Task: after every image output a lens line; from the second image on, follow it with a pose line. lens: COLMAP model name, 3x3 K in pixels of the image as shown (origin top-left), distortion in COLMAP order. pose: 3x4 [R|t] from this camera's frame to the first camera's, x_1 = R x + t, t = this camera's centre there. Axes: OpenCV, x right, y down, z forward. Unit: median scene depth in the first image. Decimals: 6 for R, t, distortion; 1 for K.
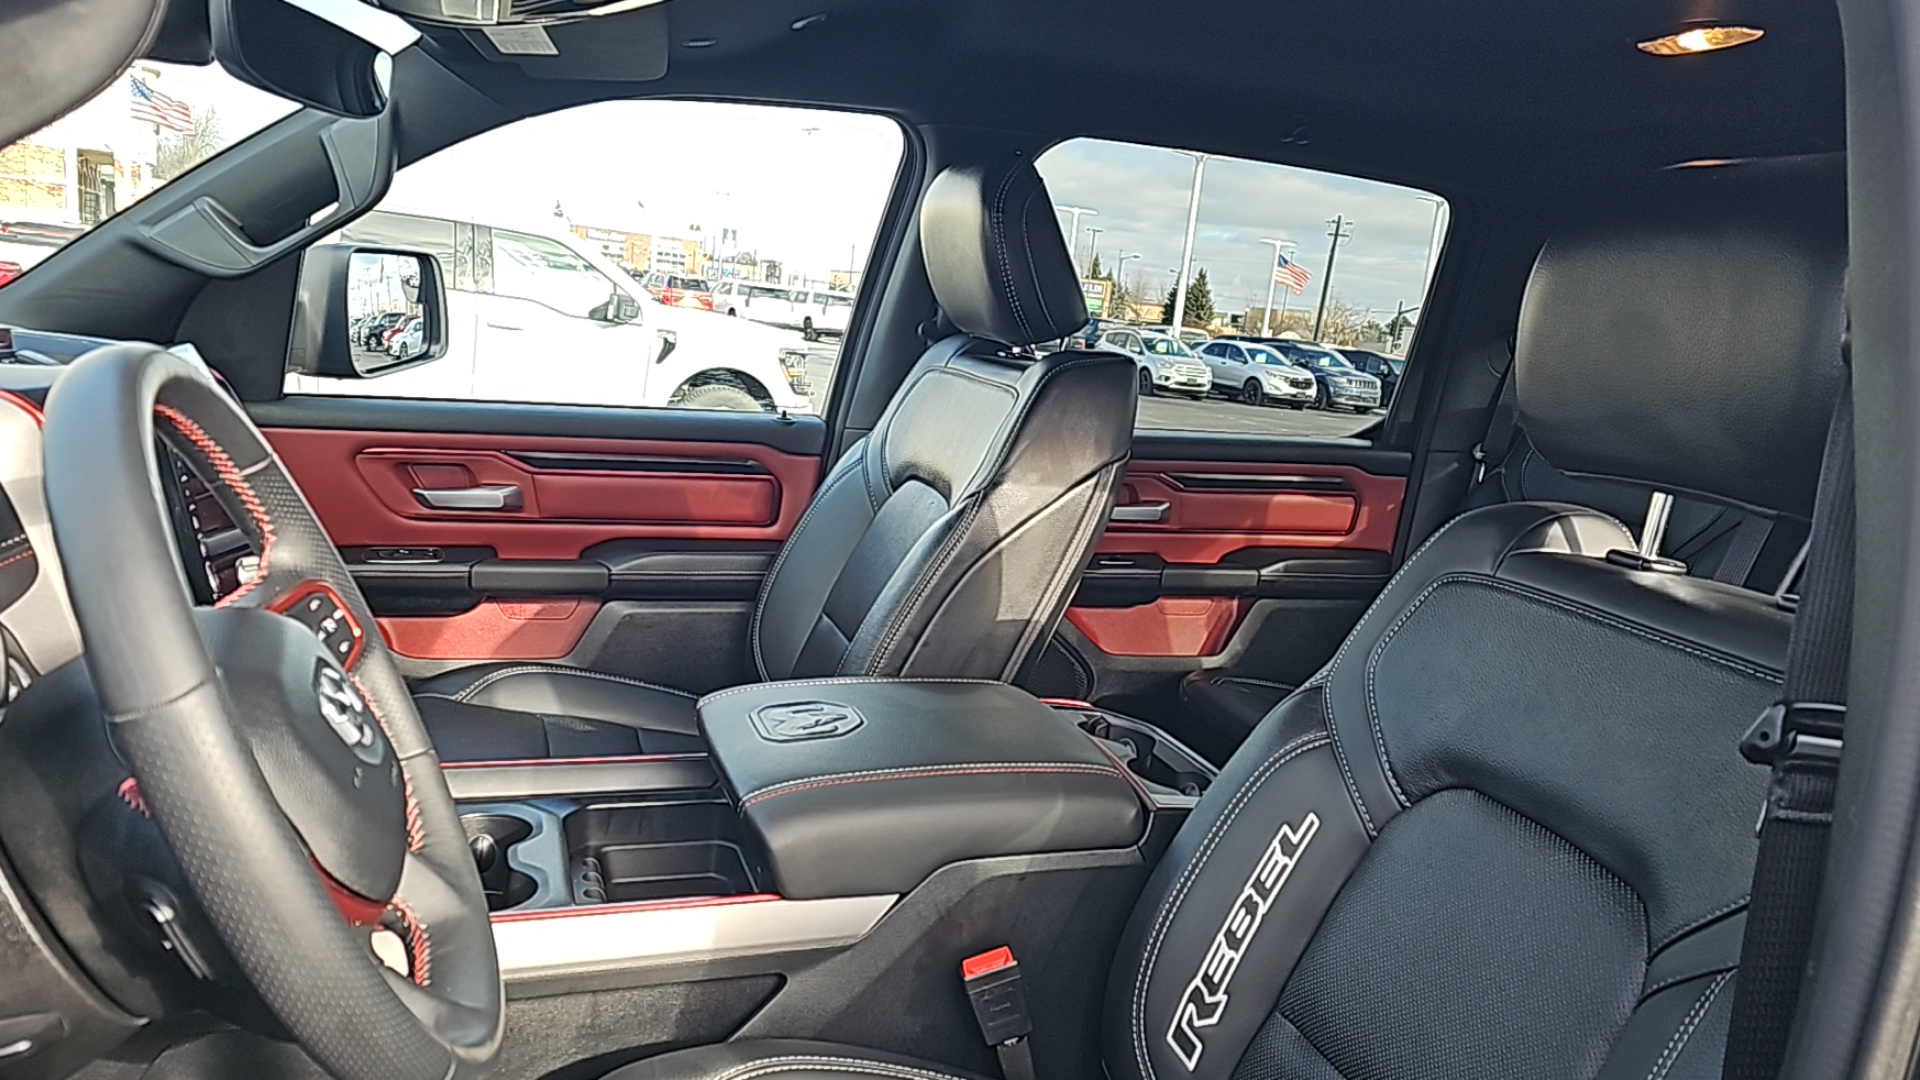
lens RADIAL K [[1371.8, 0, 1000.9], [0, 1371.8, 589.4], [0, 0, 1]] dist [0.106570, -0.120730]
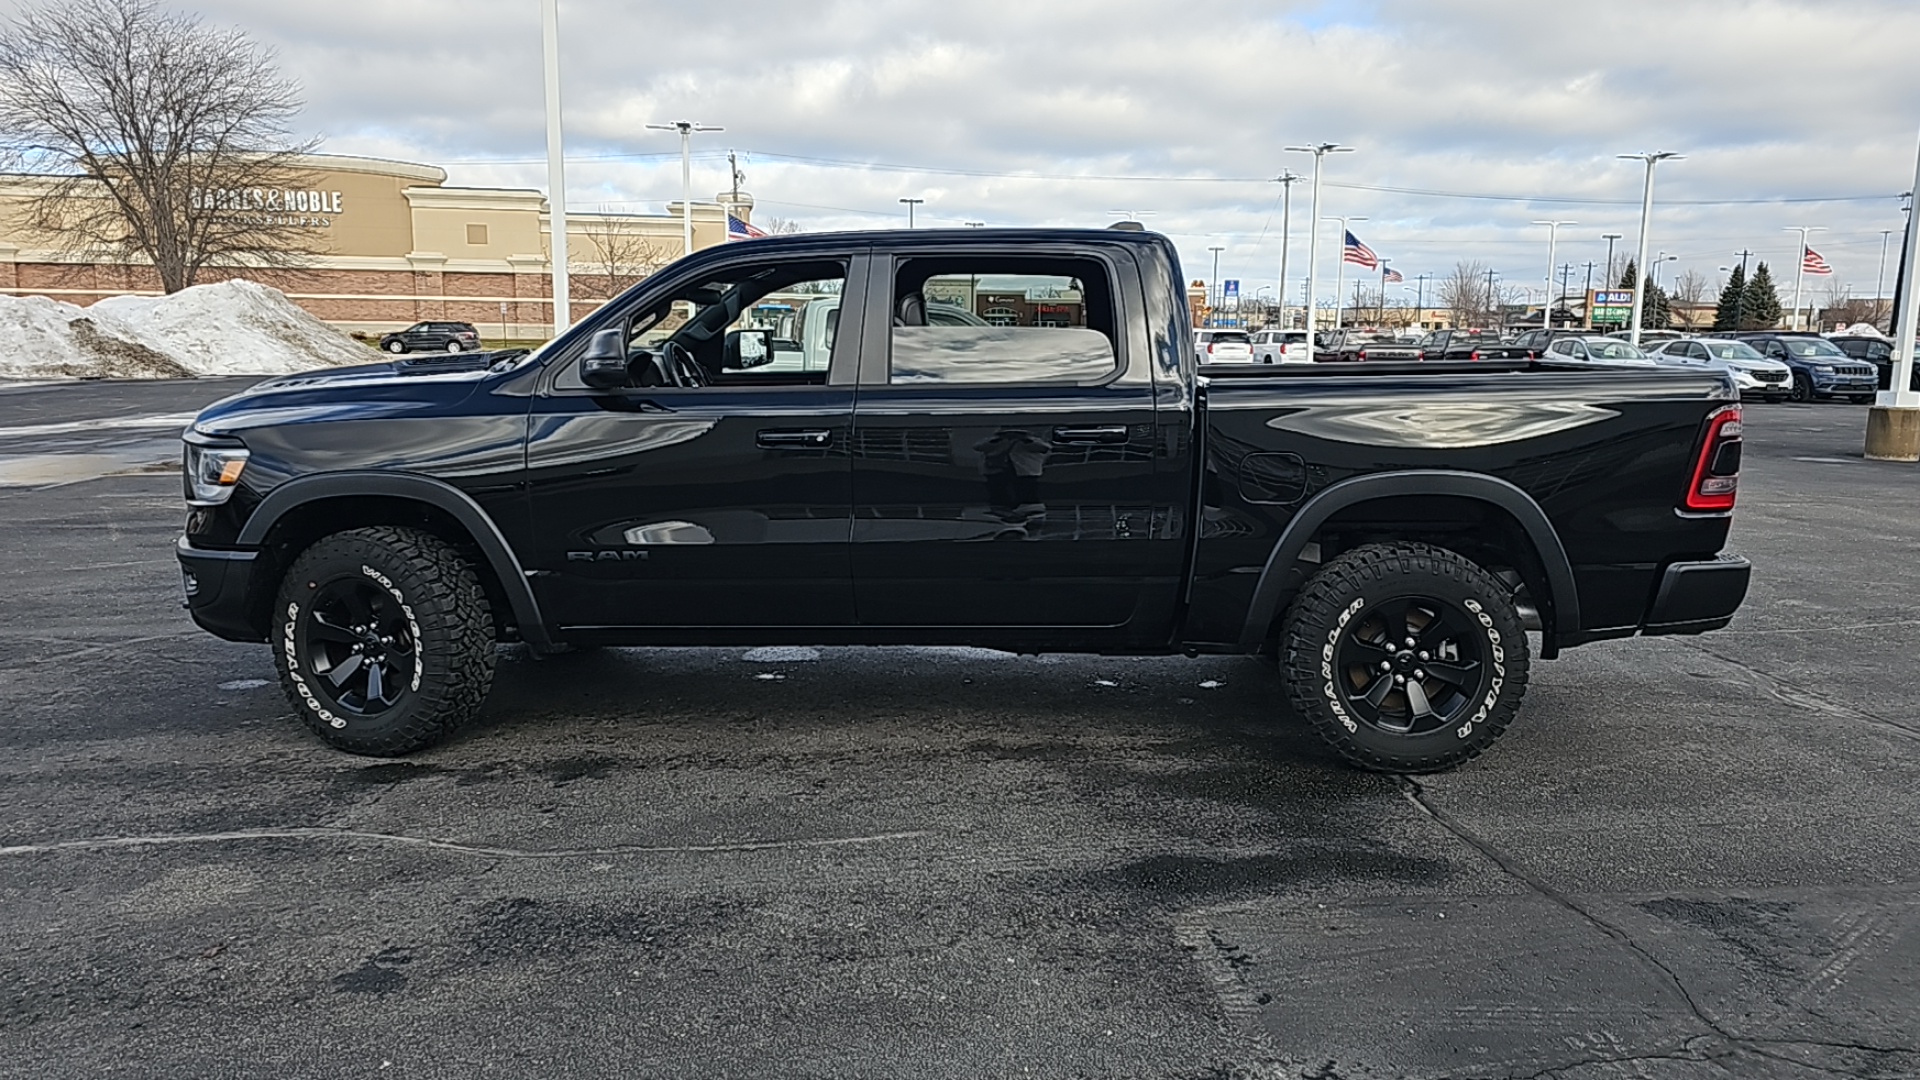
lens RADIAL K [[1376.0, 0, 942.3], [0, 1376.0, 555.0], [0, 0, 1]] dist [0.083635, -0.068550]
pose [[0.916259, -0.030447, -0.399428, 1.319711], [0.006519, 0.998109, -0.061129, 0.516205], [0.400533, 0.053406, 0.914724, -1.878266]]
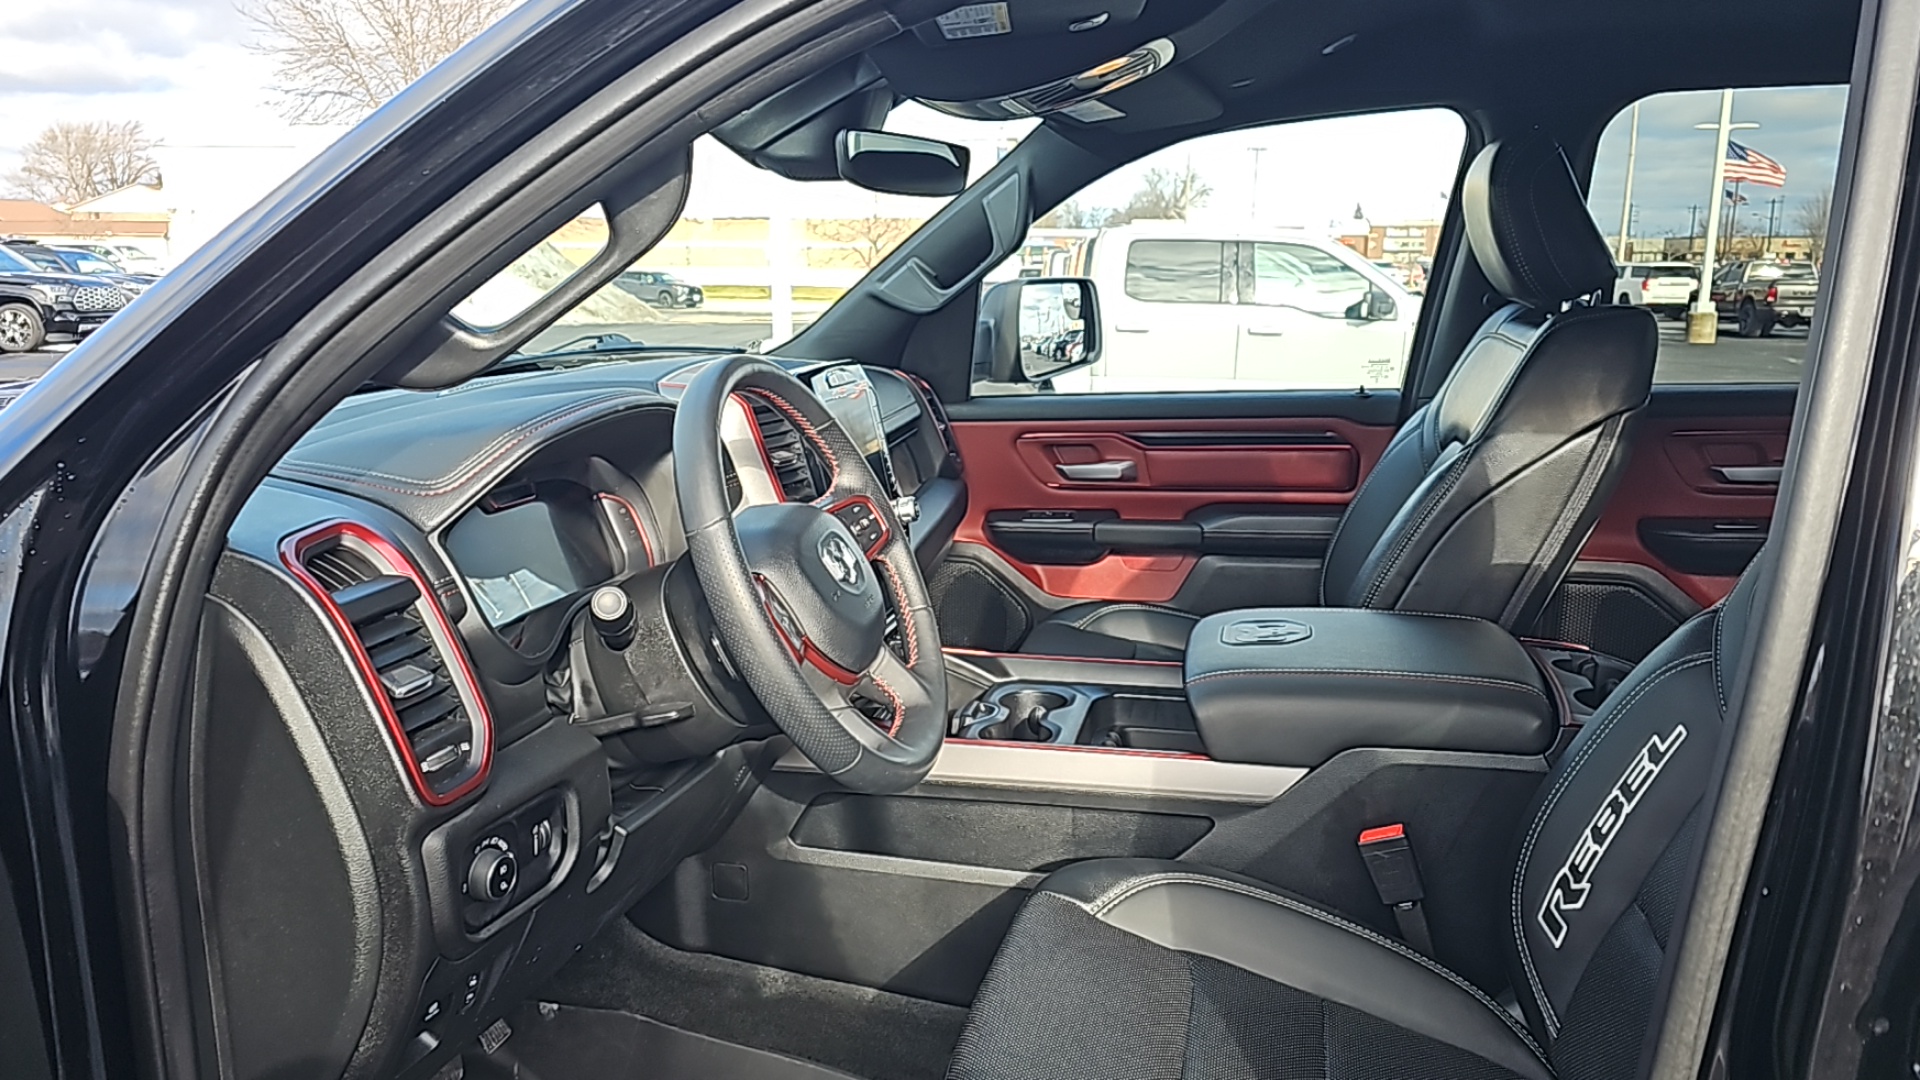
lens RADIAL K [[1395.9, 0, 980.2], [0, 1395.9, 573.2], [0, 0, 1]] dist [0.094254, -0.118453]
pose [[0.844067, 0.014806, -0.536034, 0.192830], [-0.021942, 0.999735, -0.006937, 0.035265], [0.535789, 0.017617, 0.844168, -0.116091]]
